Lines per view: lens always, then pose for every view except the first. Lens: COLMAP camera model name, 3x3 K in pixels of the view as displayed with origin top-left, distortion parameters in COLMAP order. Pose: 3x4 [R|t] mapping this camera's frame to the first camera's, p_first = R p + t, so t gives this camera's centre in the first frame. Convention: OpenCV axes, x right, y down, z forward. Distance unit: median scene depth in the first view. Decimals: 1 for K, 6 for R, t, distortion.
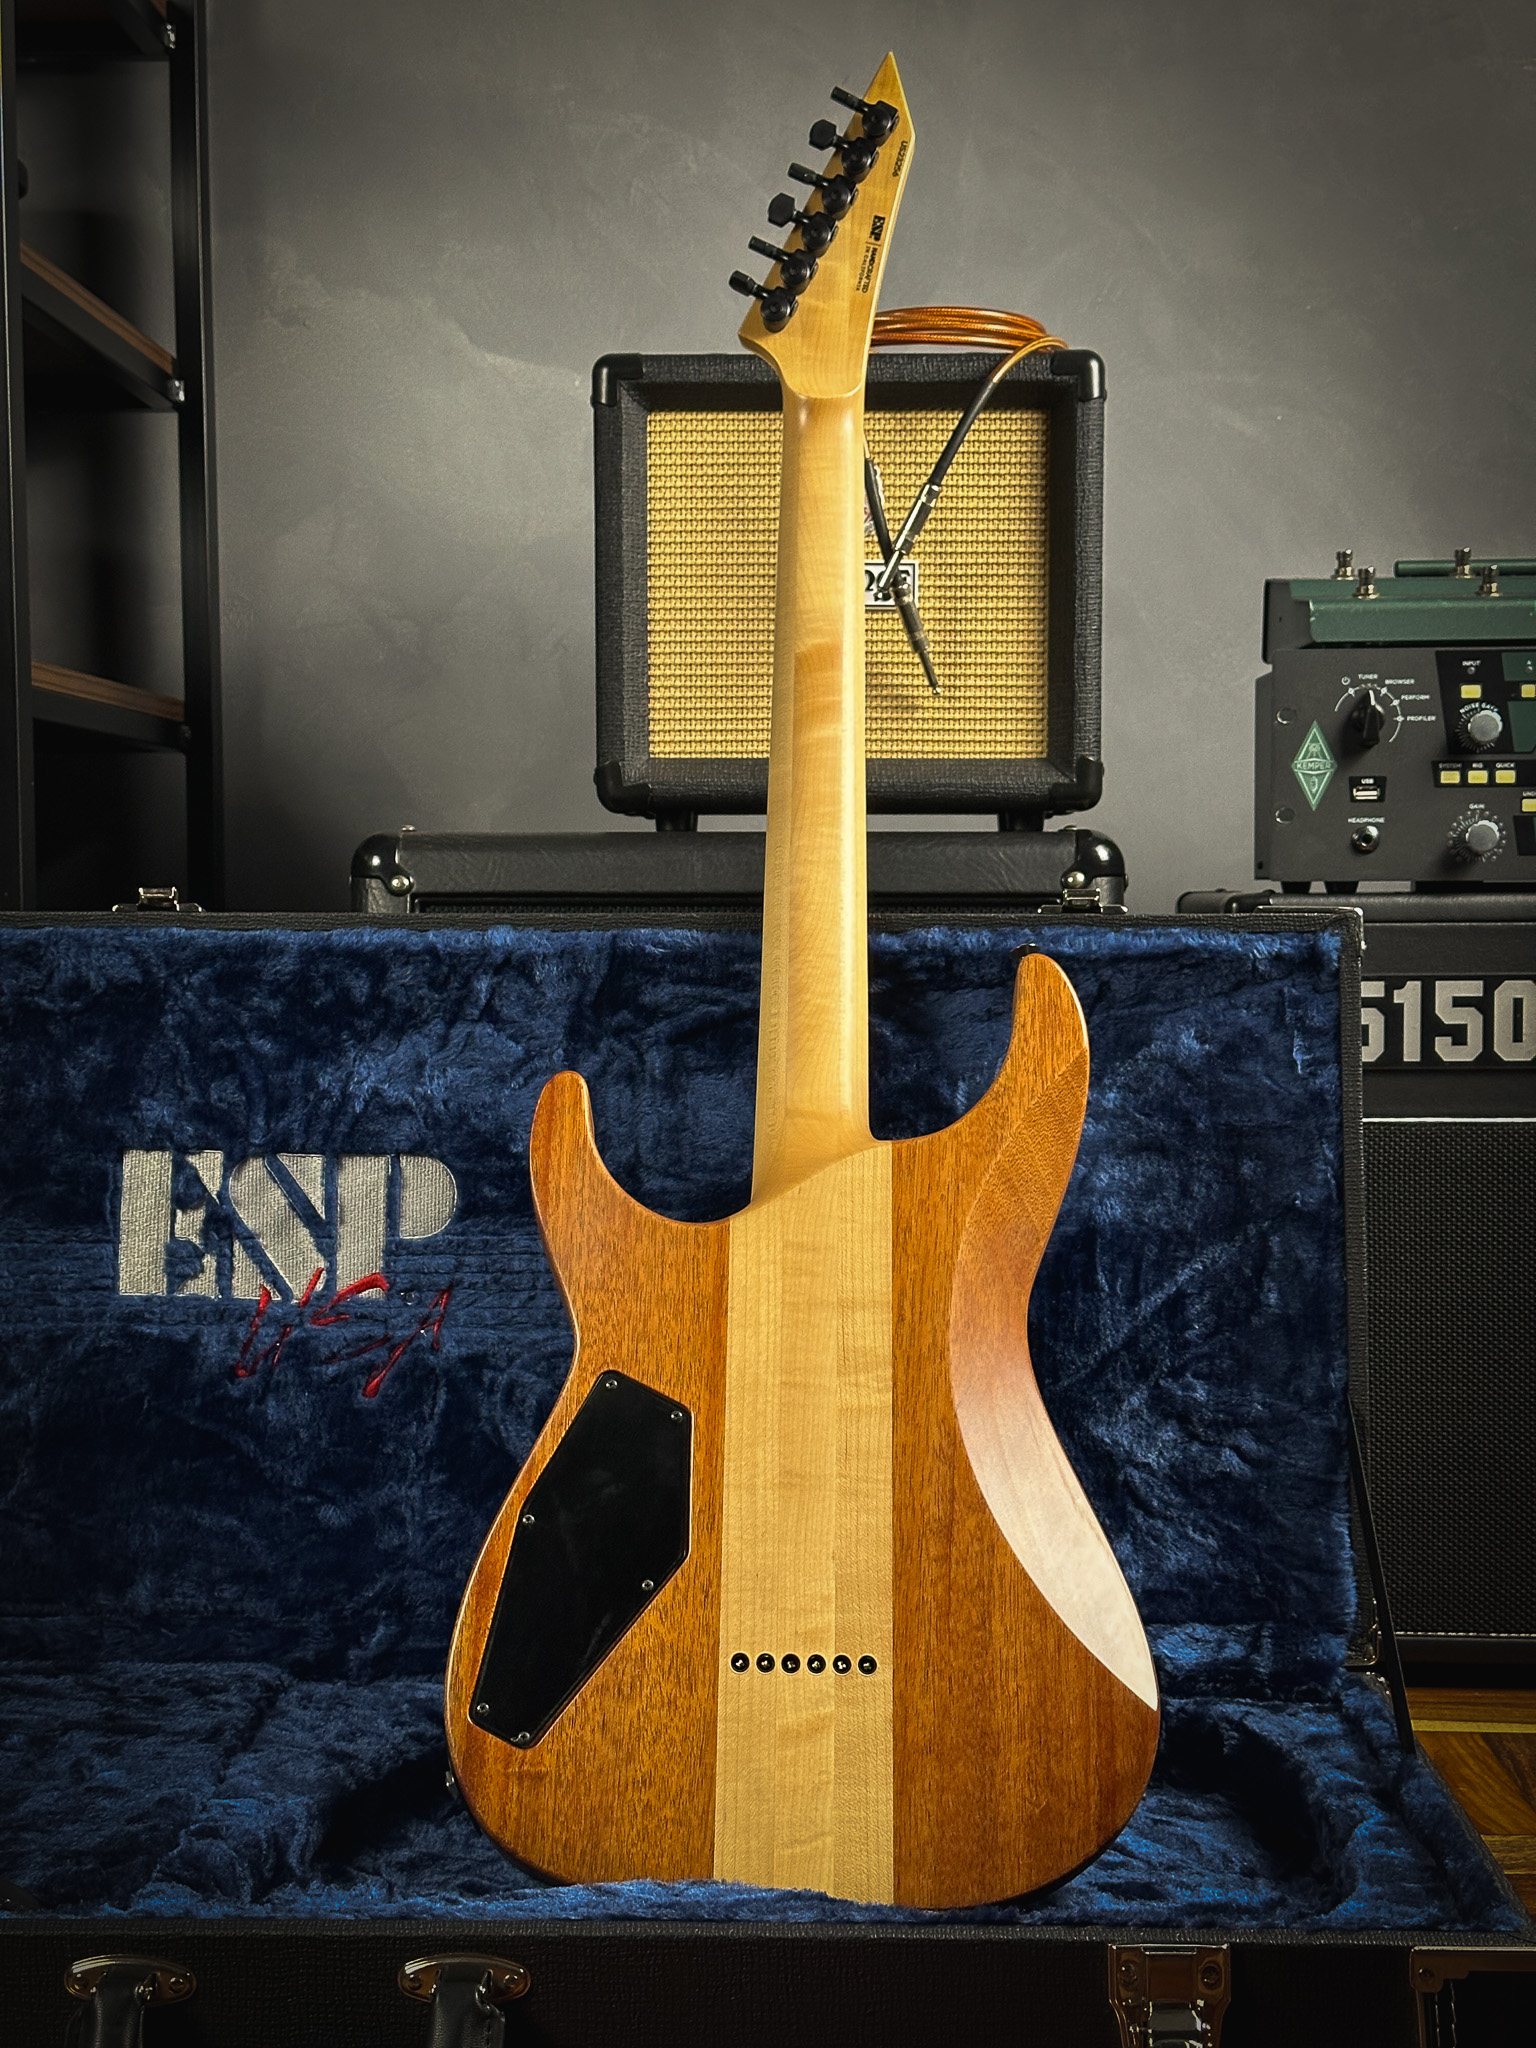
lens RADIAL K [[2907.0, 0, 768.0], [0, 2907.0, 1024.0], [0, 0, 1]] dist [0.169244, 0.018748]
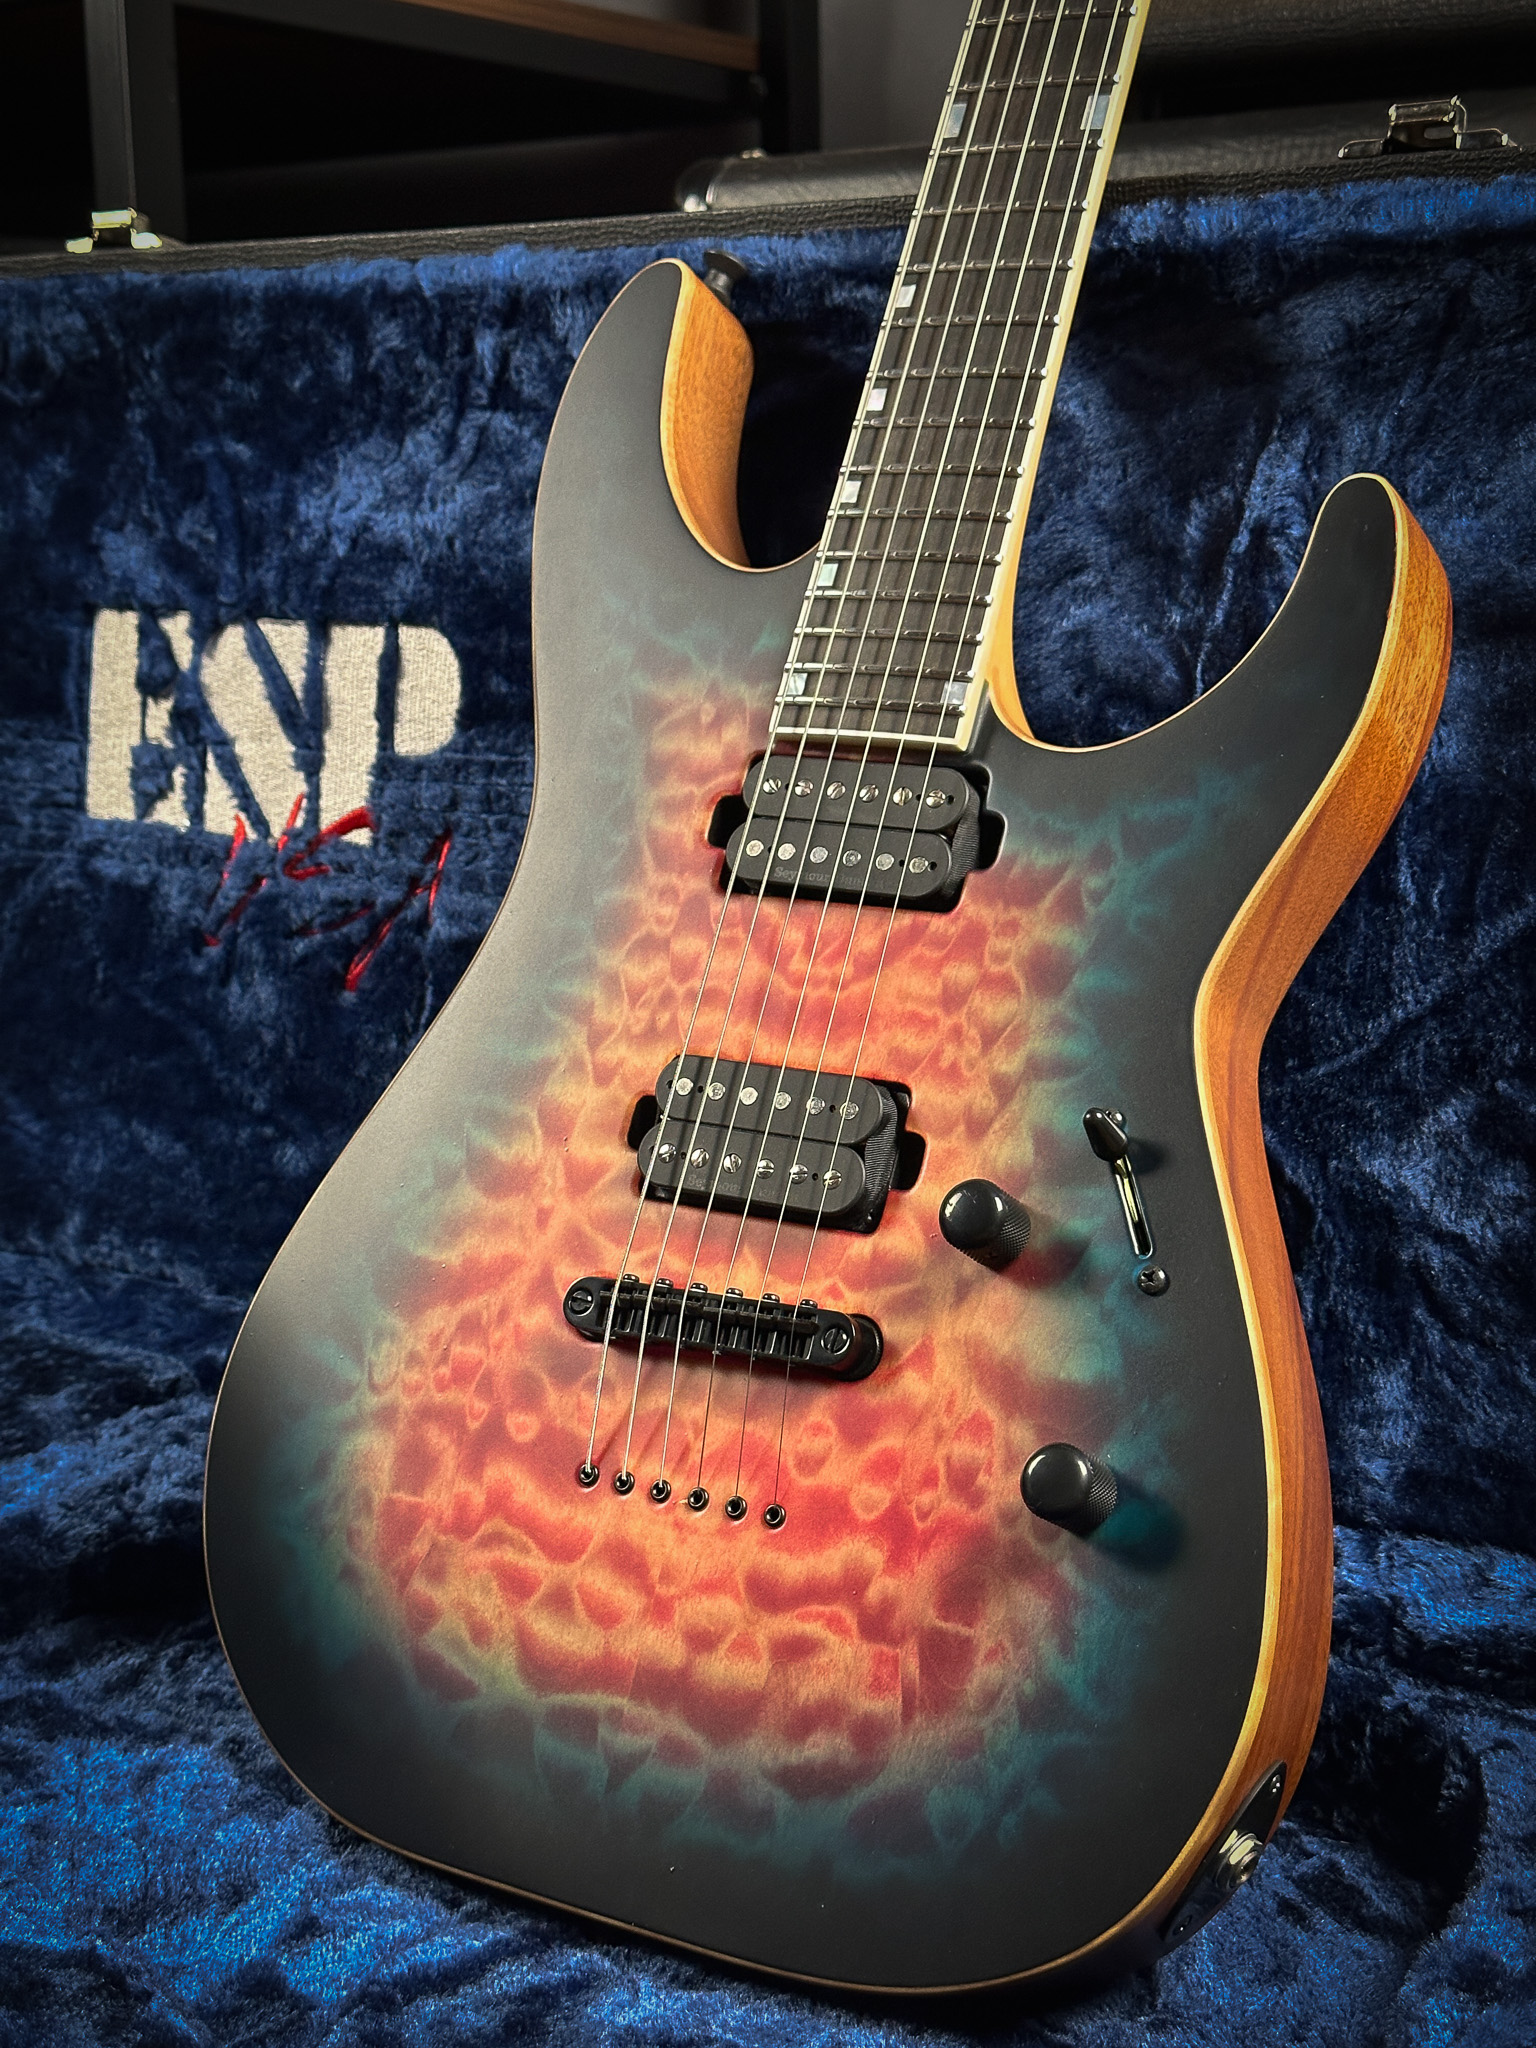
lens RADIAL K [[2871.1, 0, 768.0], [0, 2871.1, 1024.0], [0, 0, 1]] dist [0.104838, 0.064656]
pose [[0.855924, 0.086489, -0.509817, 0.277117], [-0.012909, 0.989180, 0.146139, 0.038220], [0.516940, -0.118502, 0.847779, 0.492559]]
